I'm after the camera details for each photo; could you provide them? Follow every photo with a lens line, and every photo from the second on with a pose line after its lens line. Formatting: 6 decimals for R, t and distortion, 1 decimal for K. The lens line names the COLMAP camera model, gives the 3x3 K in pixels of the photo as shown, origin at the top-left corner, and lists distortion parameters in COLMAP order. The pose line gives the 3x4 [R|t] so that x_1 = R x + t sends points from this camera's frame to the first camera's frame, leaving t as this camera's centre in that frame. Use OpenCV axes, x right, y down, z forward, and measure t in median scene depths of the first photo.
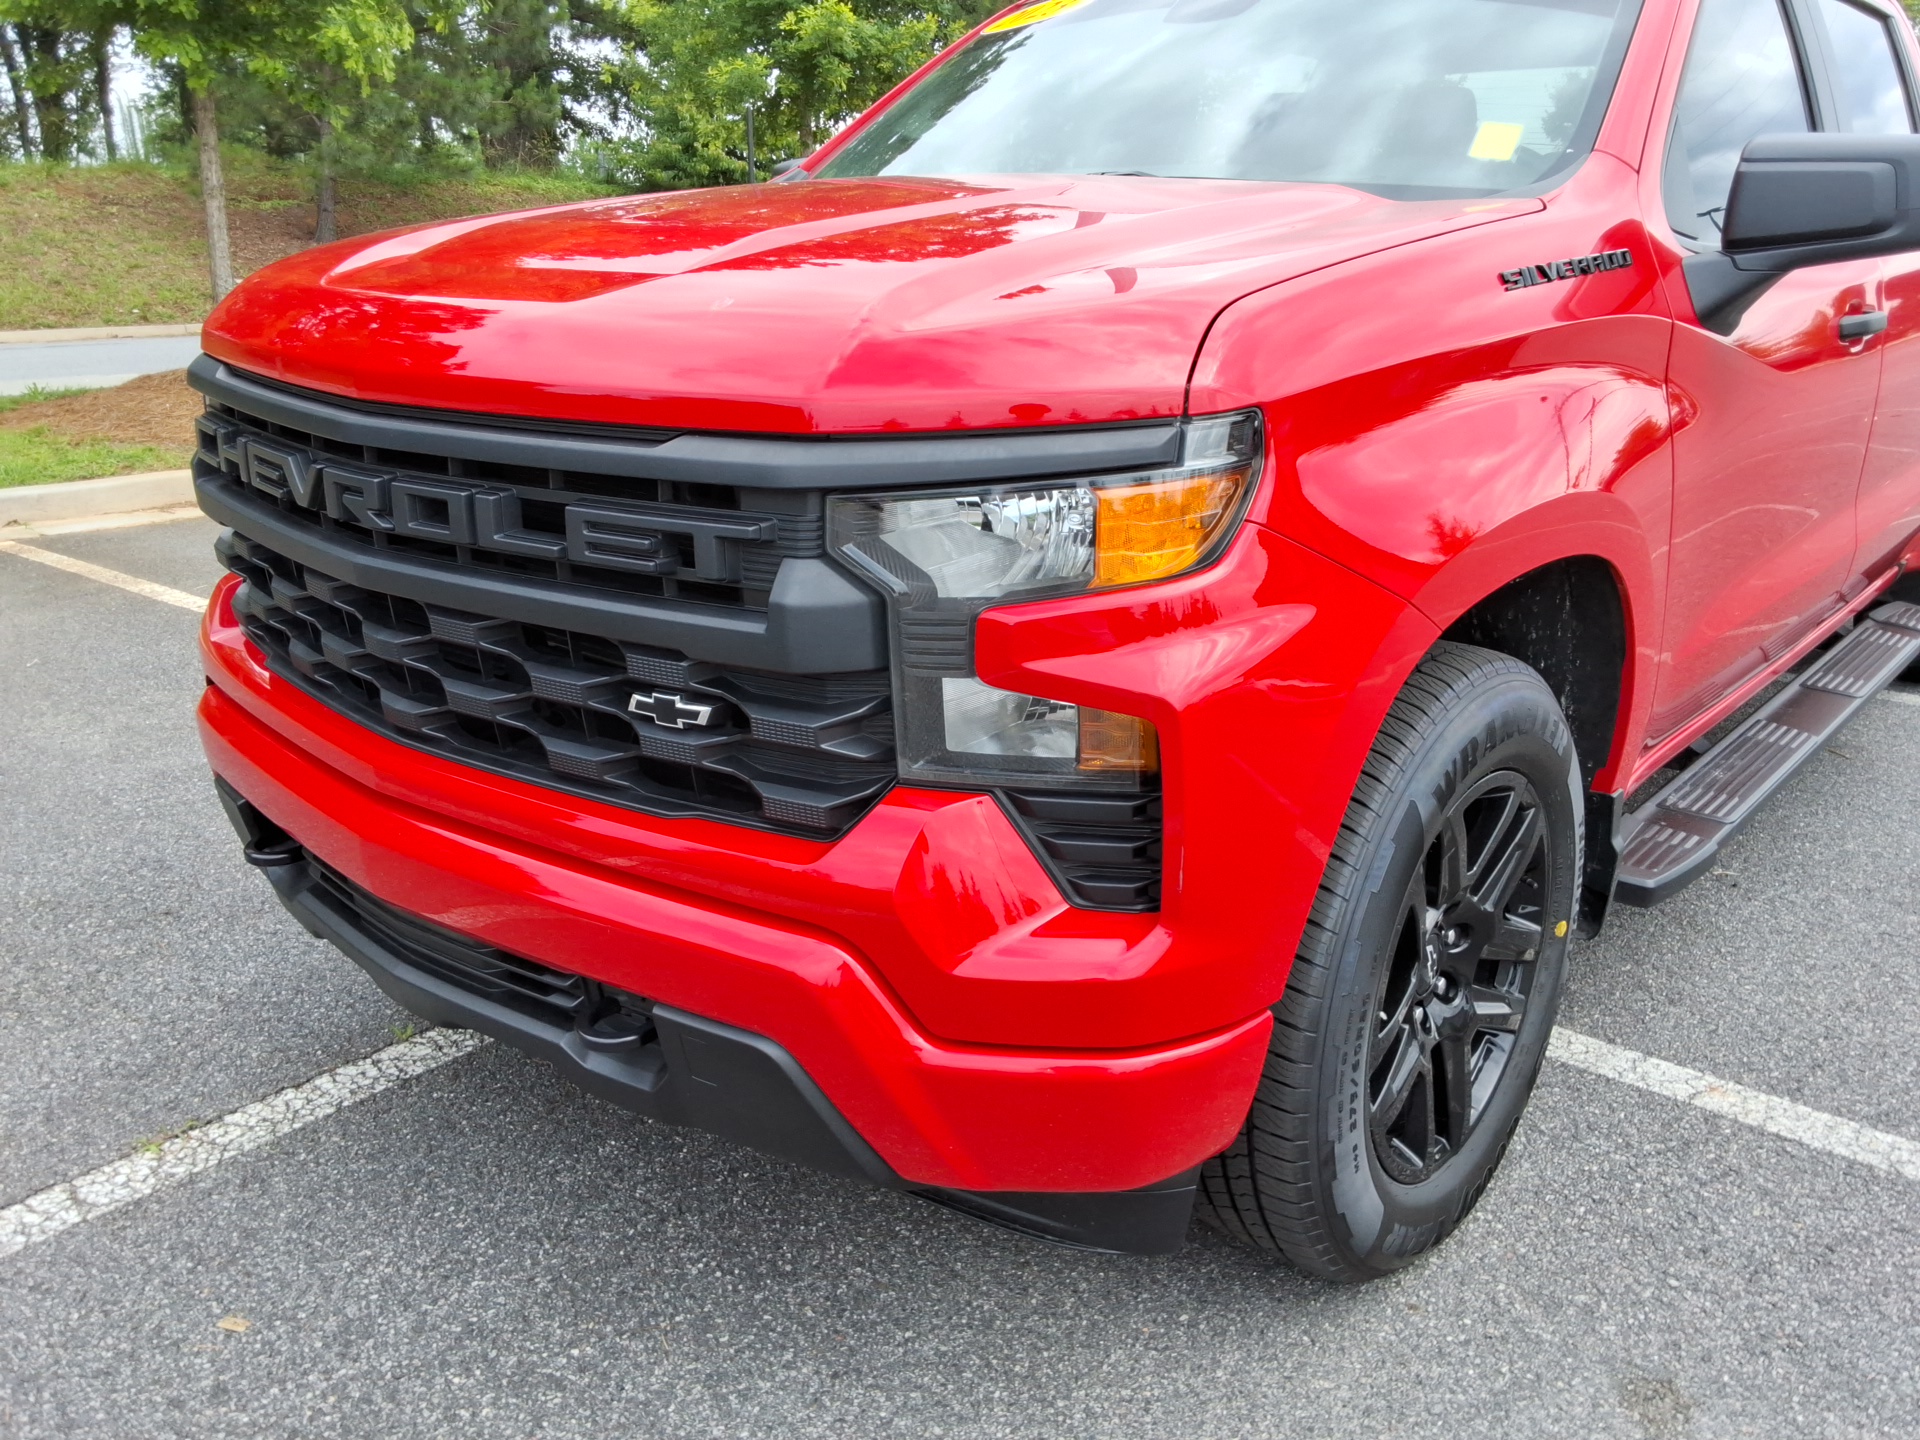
lens RADIAL K [[1542.9, 0, 950.5], [0, 1542.9, 716.2], [0, 0, 1]] dist [0.102214, -0.158070]
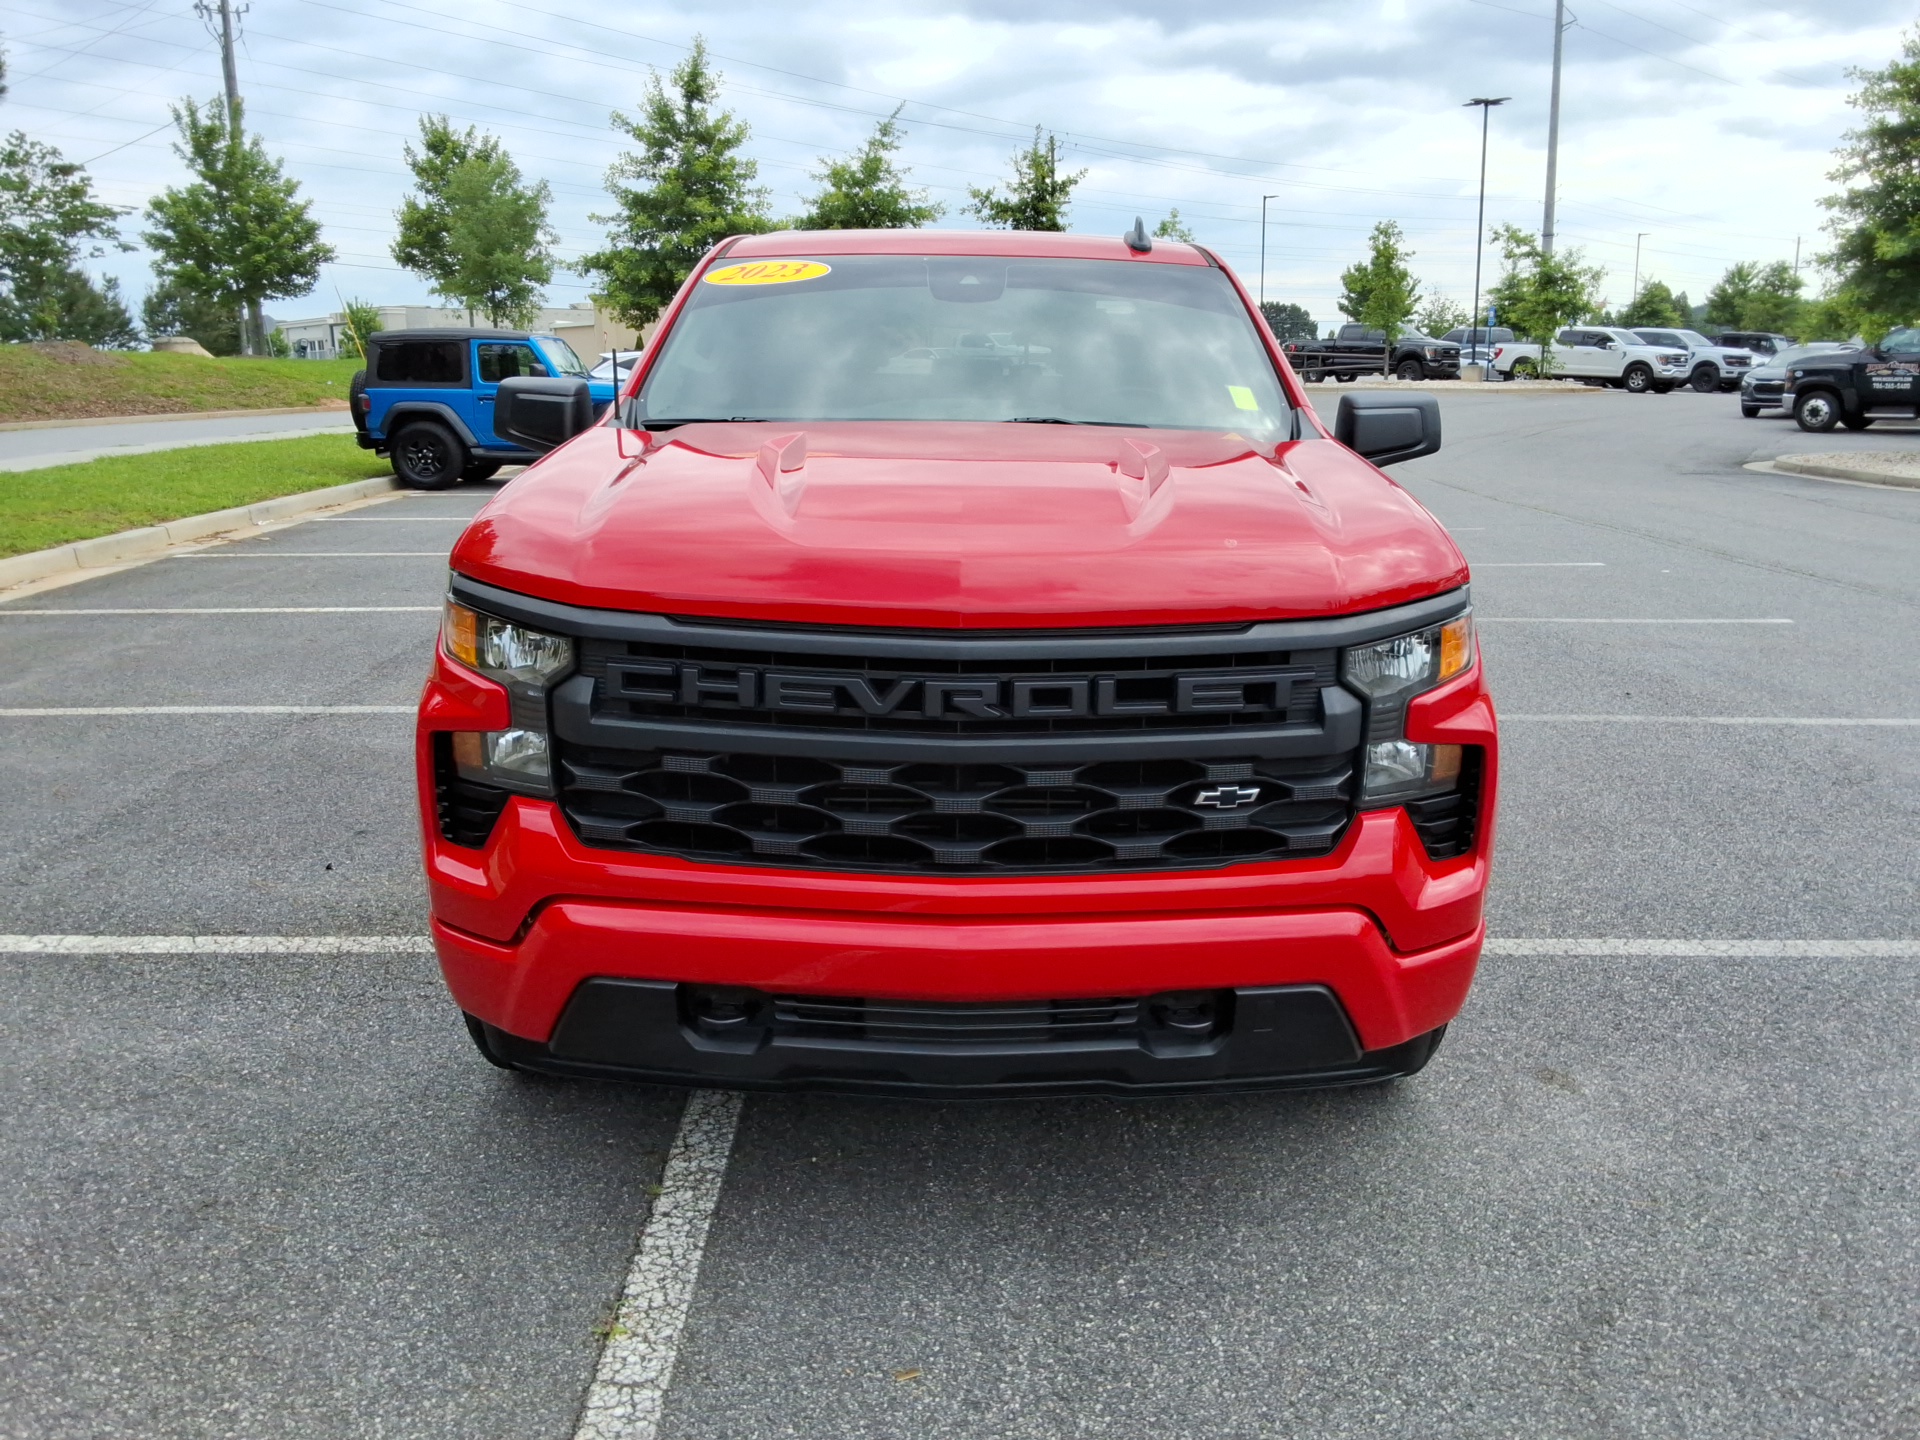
lens RADIAL K [[1542.9, 0, 972.5], [0, 1542.9, 710.2], [0, 0, 1]] dist [0.102214, -0.158070]
pose [[0.751354, -0.148669, 0.642934, -1.396741], [0.193937, 0.981014, 0.000203, -0.143603], [-0.630758, 0.124536, 0.765921, -0.053003]]
